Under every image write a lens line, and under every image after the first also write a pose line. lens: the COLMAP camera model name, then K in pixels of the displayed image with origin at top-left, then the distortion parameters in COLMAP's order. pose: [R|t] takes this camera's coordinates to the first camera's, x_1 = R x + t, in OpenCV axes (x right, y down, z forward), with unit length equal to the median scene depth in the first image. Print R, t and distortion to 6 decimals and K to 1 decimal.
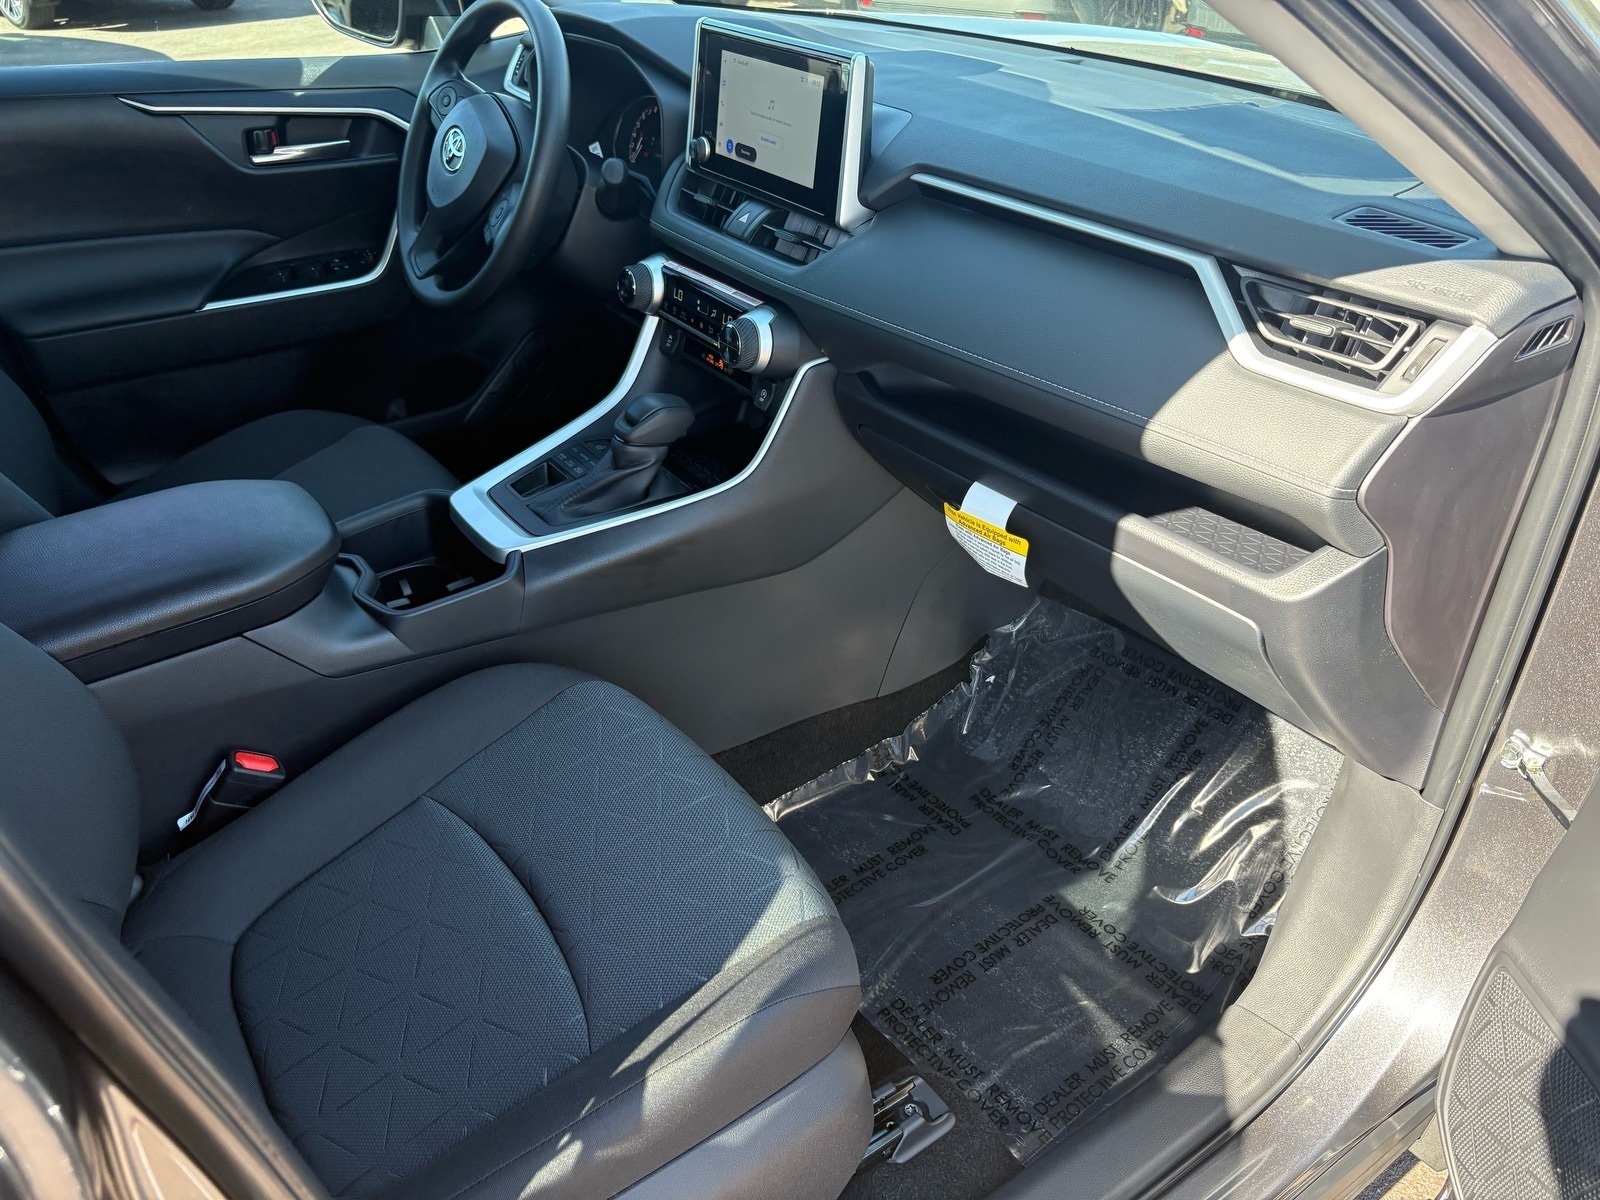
lens RADIAL K [[1254.2, 0, 802.8], [0, 1254.2, 637.8], [0, 0, 1]] dist [0.026627, 0.001979]
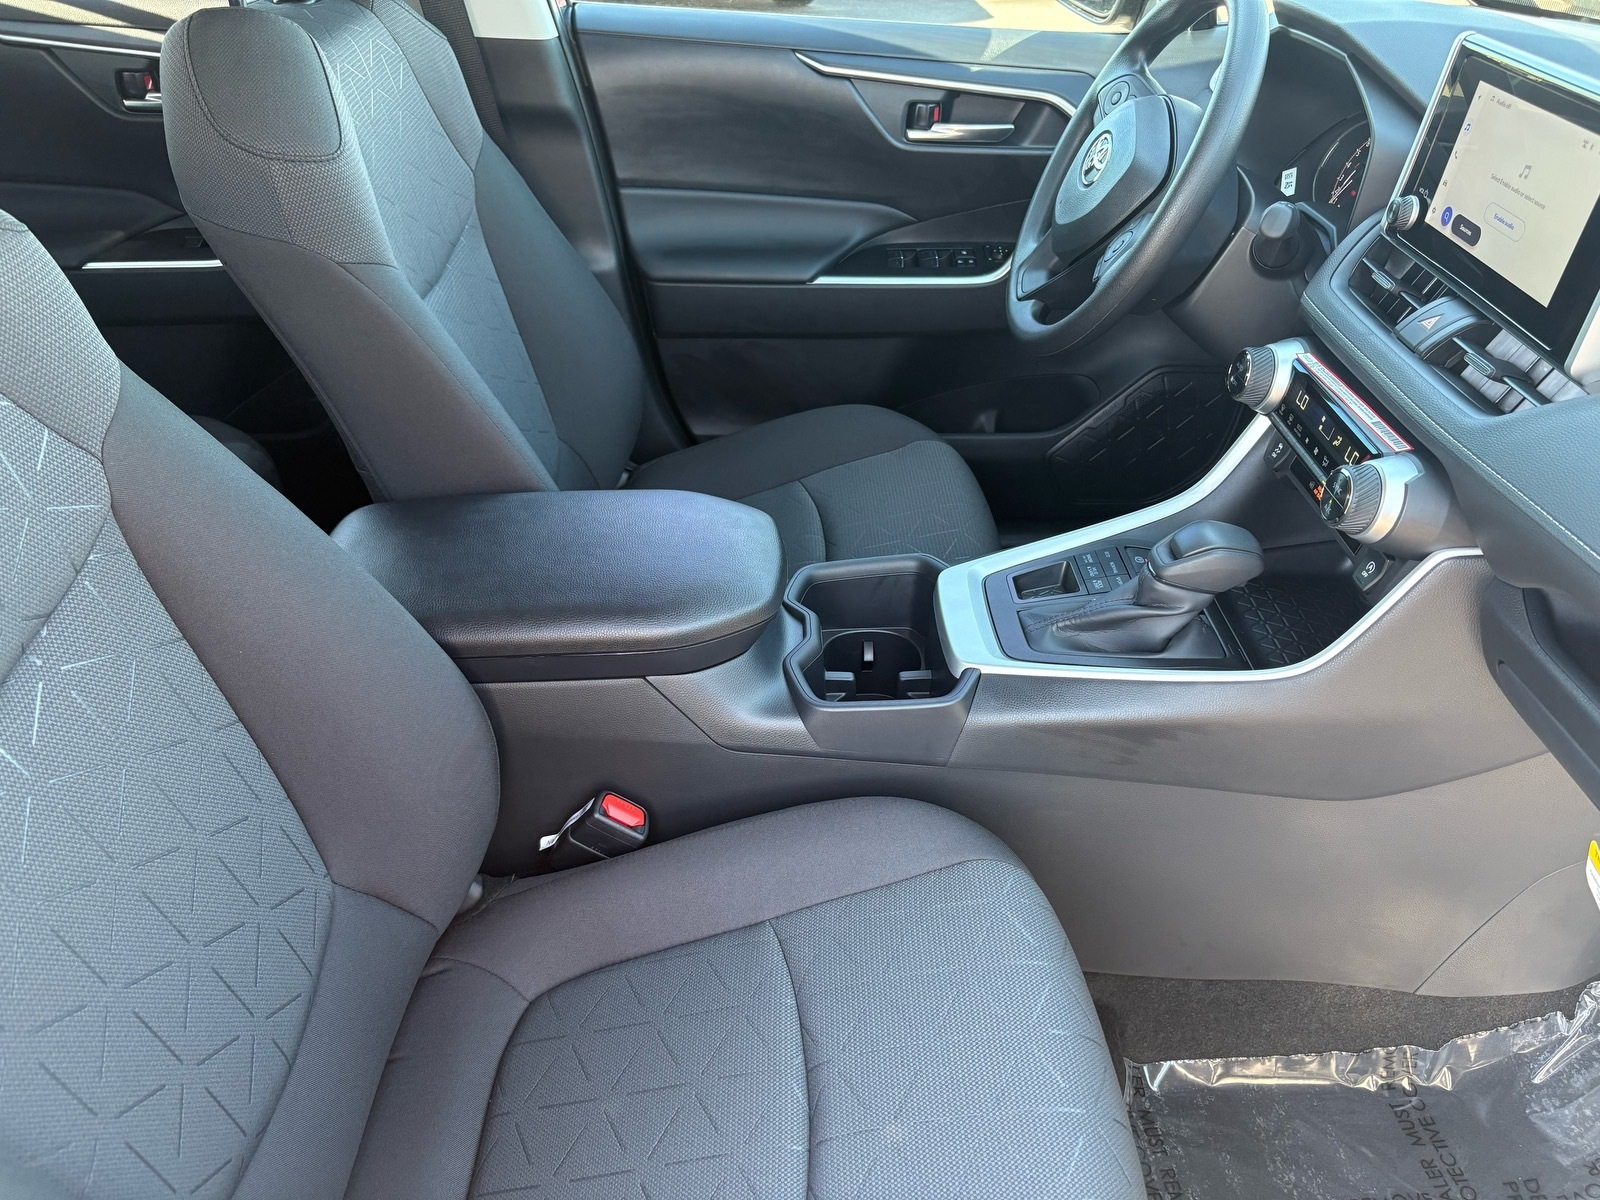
lens RADIAL K [[1254.2, 0, 802.8], [0, 1254.2, 637.8], [0, 0, 1]] dist [0.026627, 0.001979]
pose [[0.839180, 0.315947, -0.442668, 0.025743], [-0.305049, 0.947299, 0.097827, -0.122208], [0.450247, 0.052941, 0.891333, 0.213741]]
